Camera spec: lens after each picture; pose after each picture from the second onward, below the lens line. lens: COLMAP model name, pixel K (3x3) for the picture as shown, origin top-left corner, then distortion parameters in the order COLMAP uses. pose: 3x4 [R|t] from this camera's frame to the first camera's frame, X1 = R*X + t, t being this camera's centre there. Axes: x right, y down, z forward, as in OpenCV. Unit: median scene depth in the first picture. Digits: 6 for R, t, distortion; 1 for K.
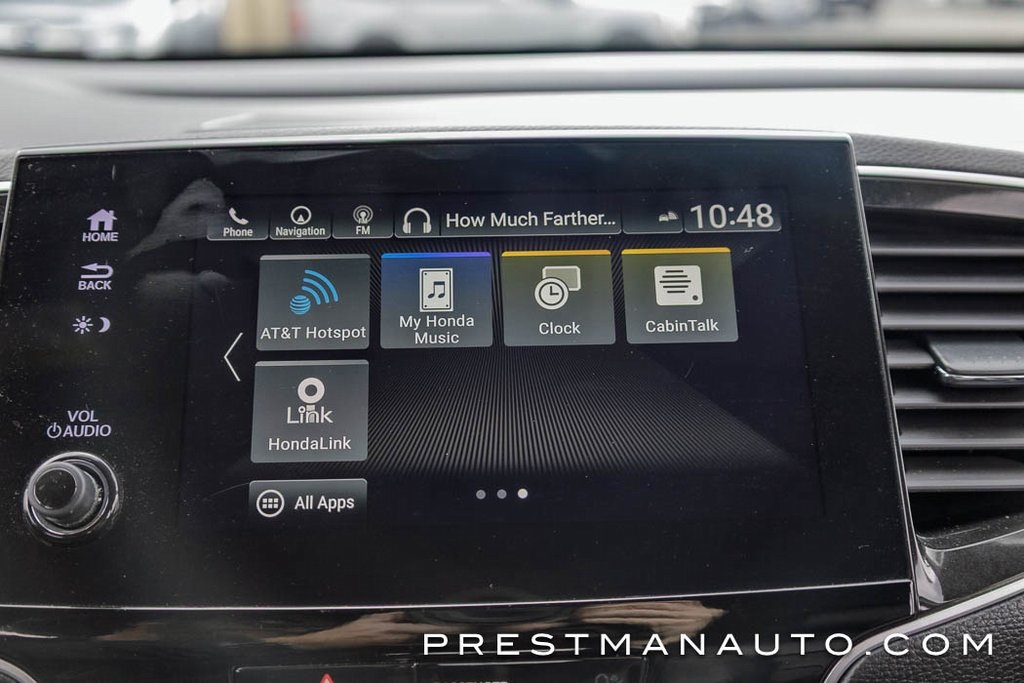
lens RADIAL K [[1179.3, 0, 514.7], [0, 1179.3, 342.6], [0, 0, 1]] dist [0.038622, 0.000000]
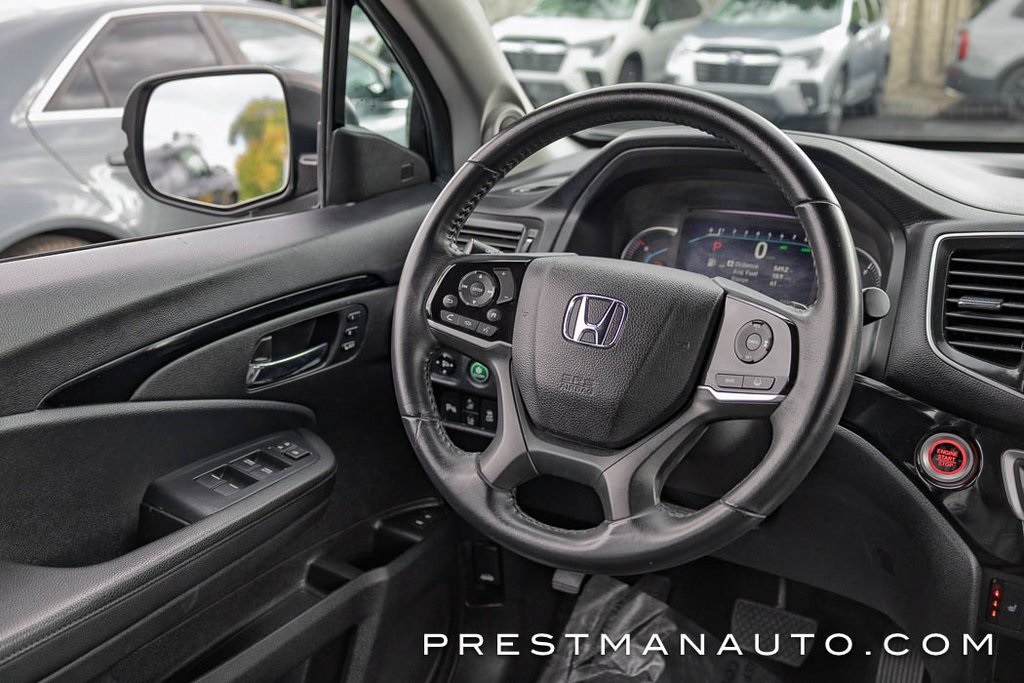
lens RADIAL K [[1030.4, 0, 510.5], [0, 1030.4, 337.2], [0, 0, 1]] dist [0.018144, 0.000000]
pose [[0.849285, 0.170658, -0.499590, -0.257978], [-0.161780, 0.984913, 0.061423, 0.147783], [0.502535, 0.028659, 0.864082, -1.625671]]
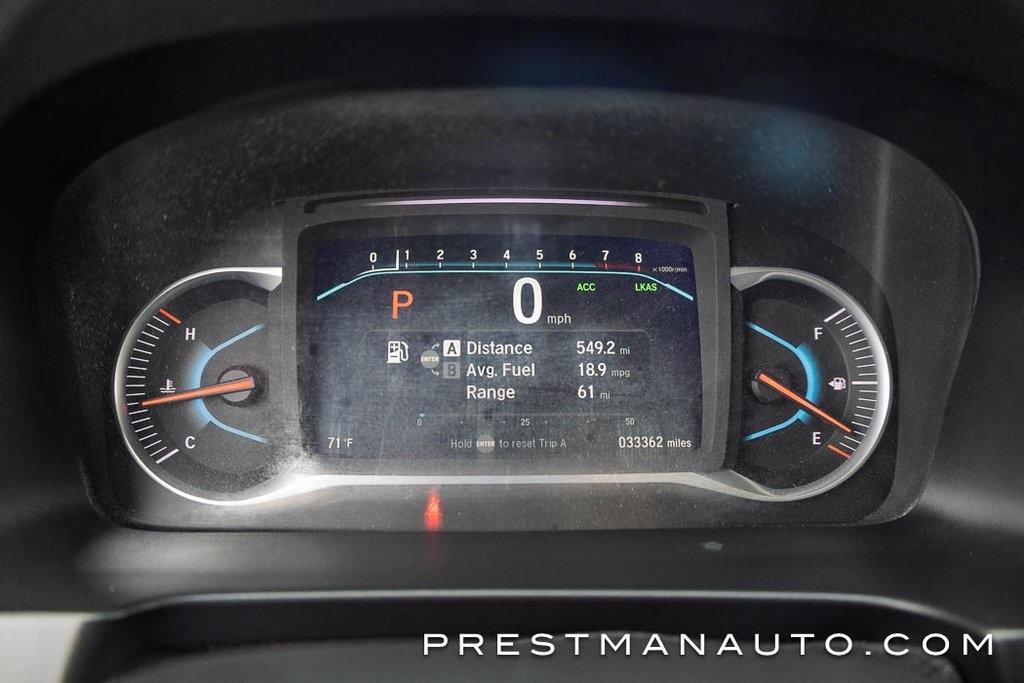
lens RADIAL K [[854.5, 0, 514.6], [0, 854.5, 349.9], [0, 0, 1]] dist [-0.001498, 0.003263]
pose [[0.999428, 0.026431, 0.021115, -1.269659], [-0.028272, 0.995332, 0.092276, -0.078500], [-0.018578, -0.092820, 0.995510, 0.545915]]
